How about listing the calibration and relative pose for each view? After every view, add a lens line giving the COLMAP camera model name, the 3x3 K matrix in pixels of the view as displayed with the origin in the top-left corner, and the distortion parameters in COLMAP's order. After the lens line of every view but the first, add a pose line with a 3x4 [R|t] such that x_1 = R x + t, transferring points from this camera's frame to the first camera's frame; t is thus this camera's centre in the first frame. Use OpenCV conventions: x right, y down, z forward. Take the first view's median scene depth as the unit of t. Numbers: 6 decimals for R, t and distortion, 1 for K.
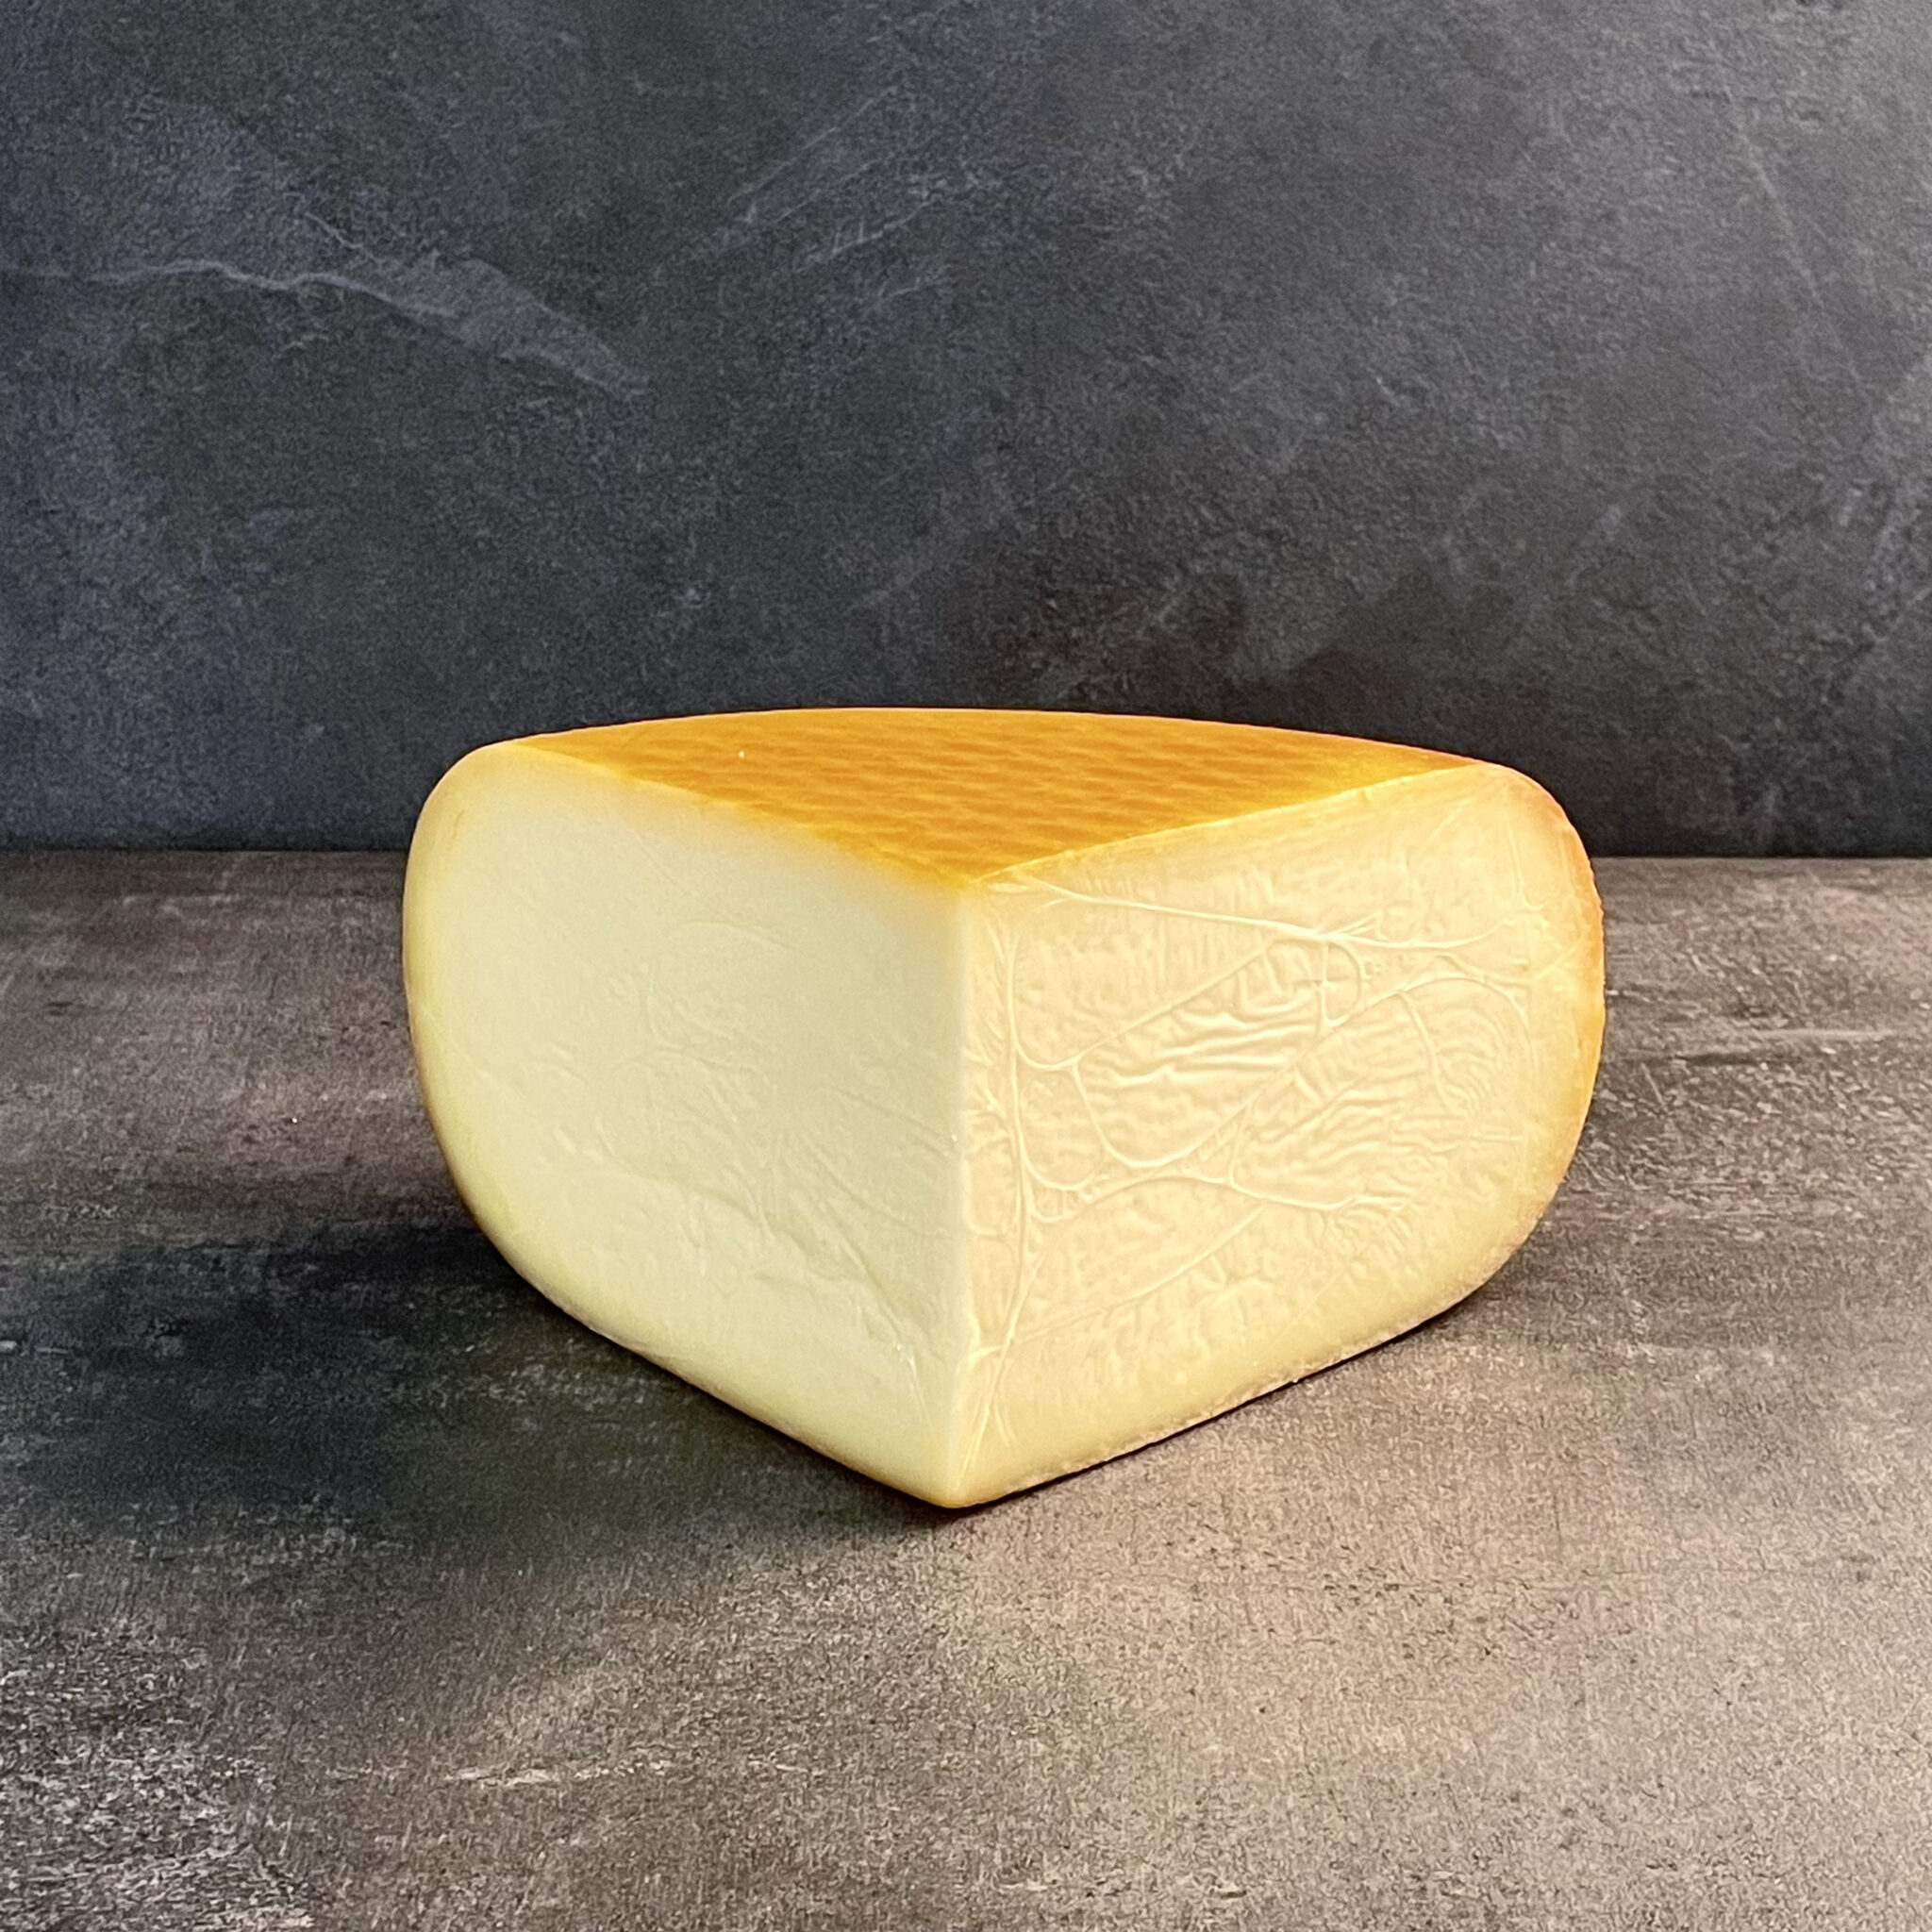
lens RADIAL K [[3595.7, 0, 964.4], [0, 3595.7, 959.3], [0, 0, 1]] dist [0.184415, -0.813856]
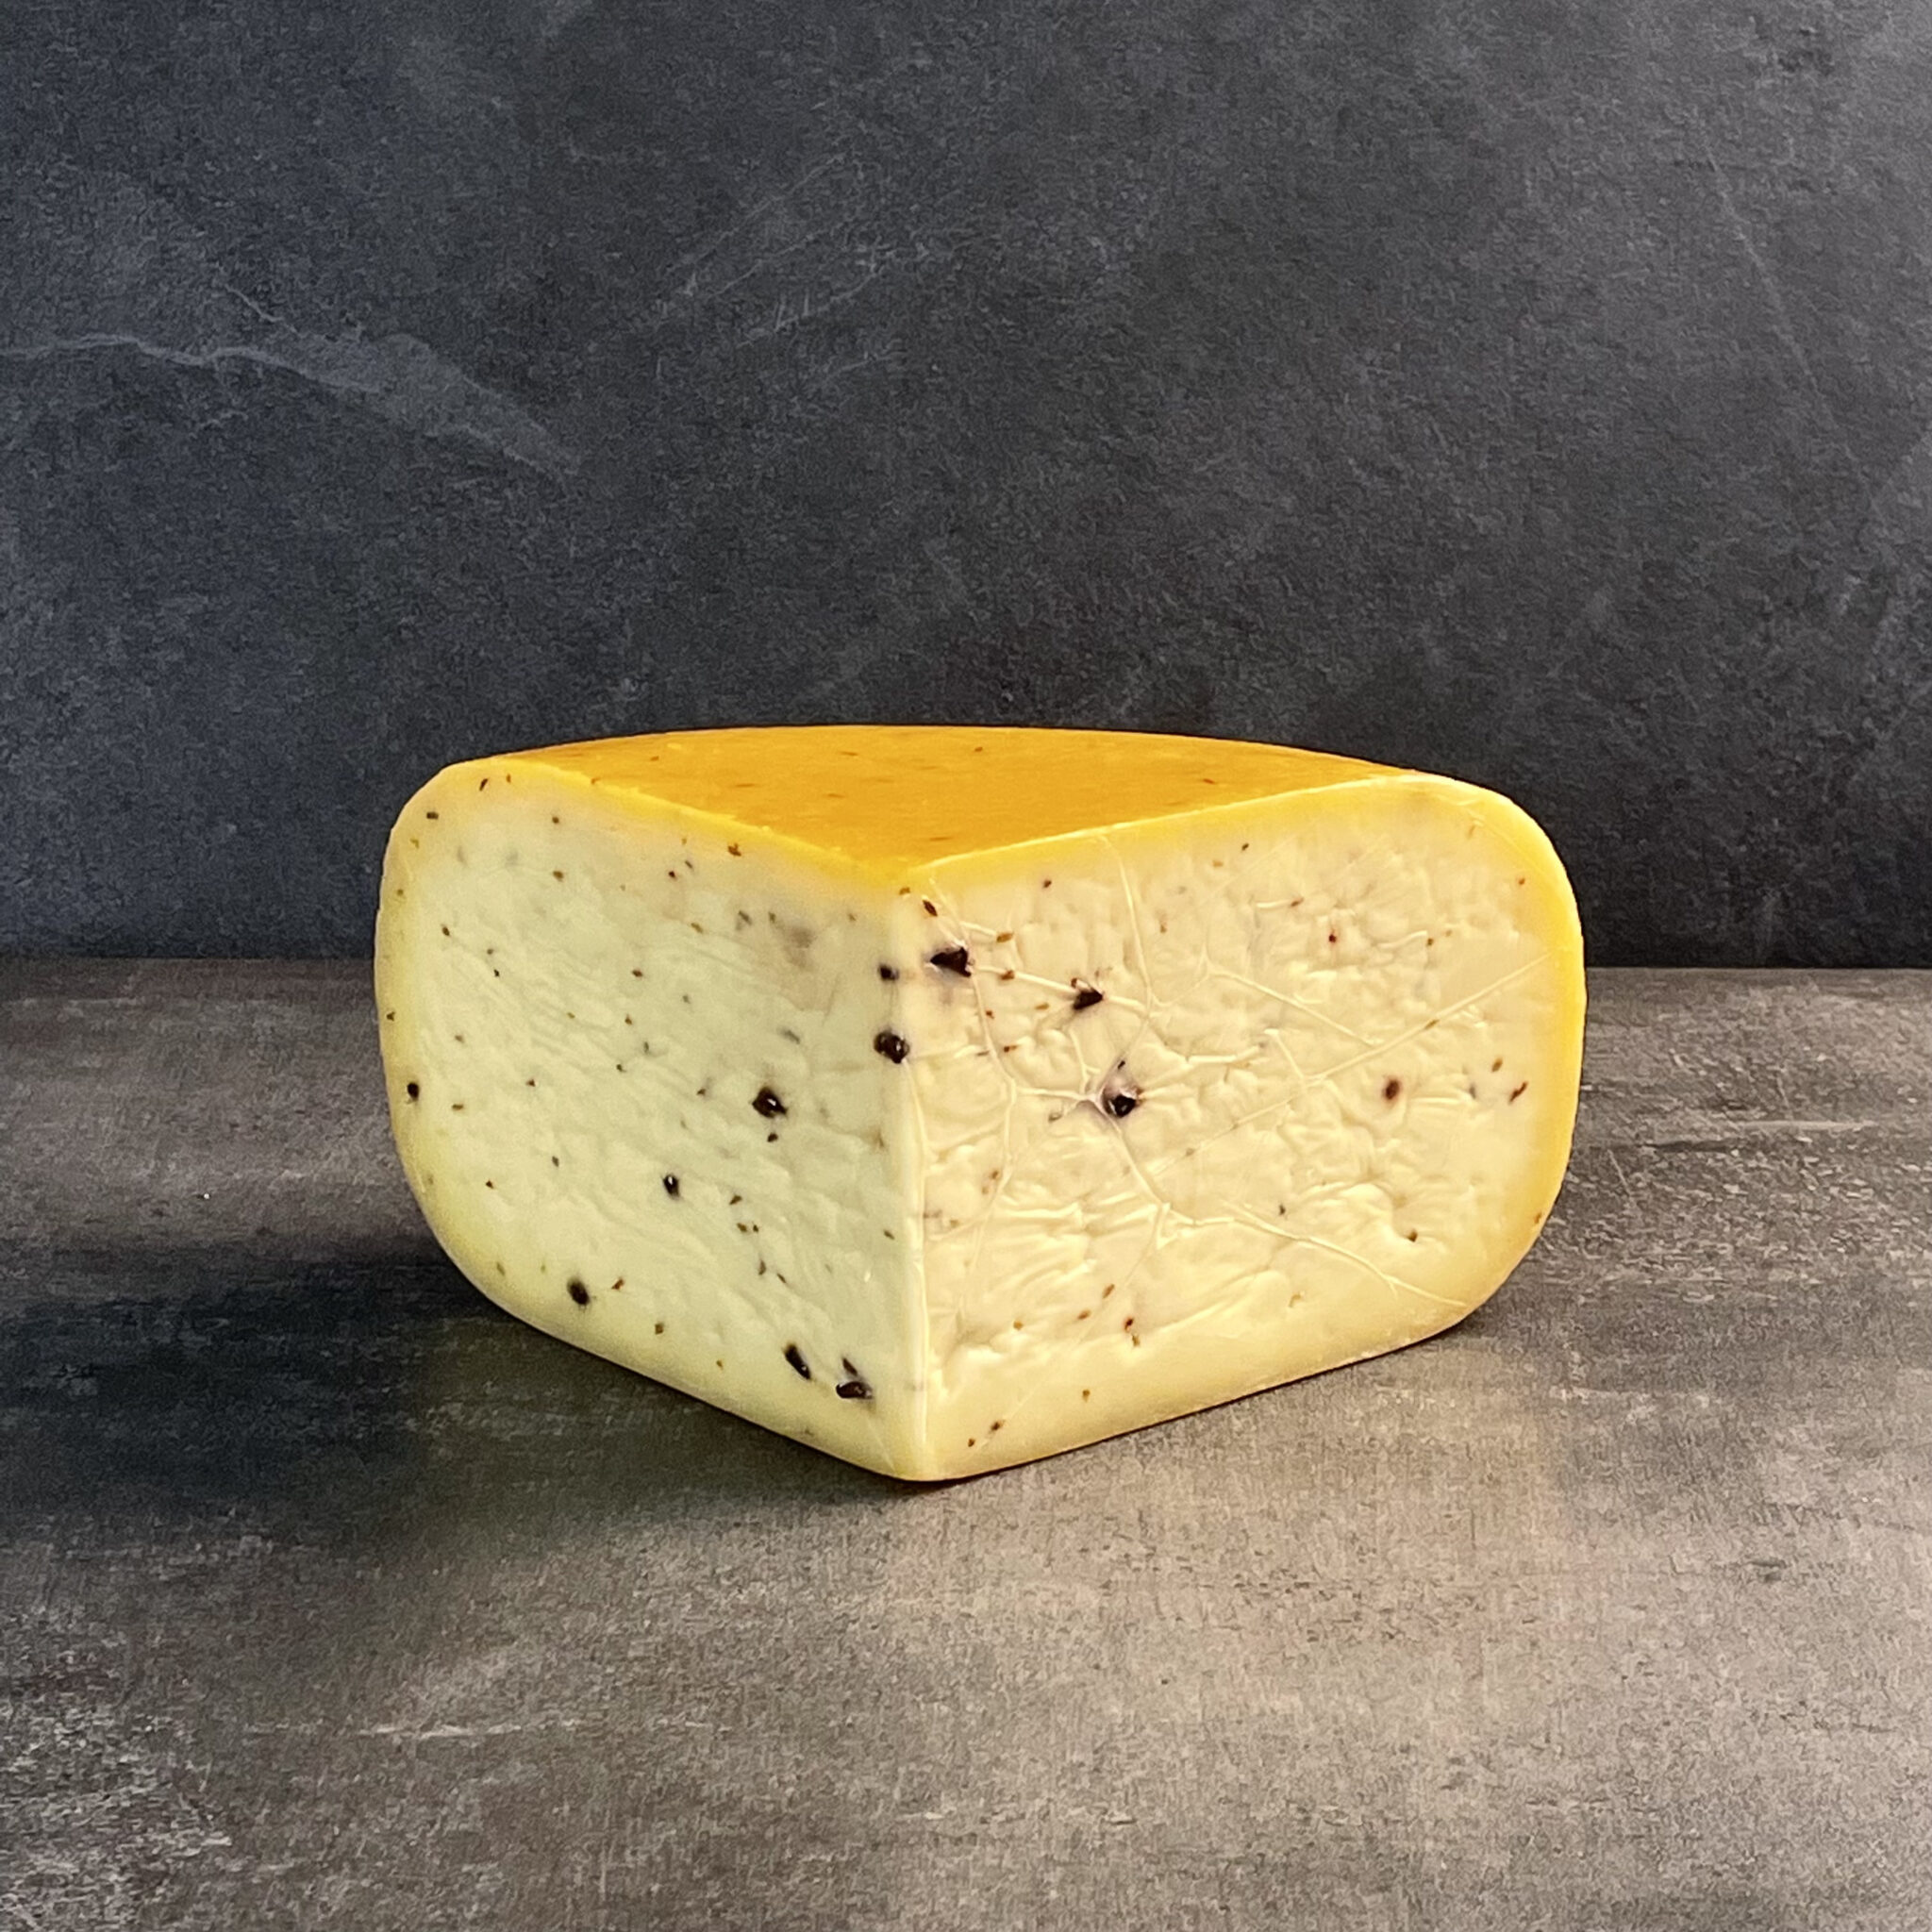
lens RADIAL K [[4323.6, 0, 963.6], [0, 4323.6, 1076.6], [0, 0, 1]] dist [0.171283, -0.928076]
pose [[0.999990, 0.002197, -0.003962, 0.025782], [-0.002385, 0.998841, -0.048073, 0.081866], [0.003852, 0.048082, 0.998836, -0.191264]]
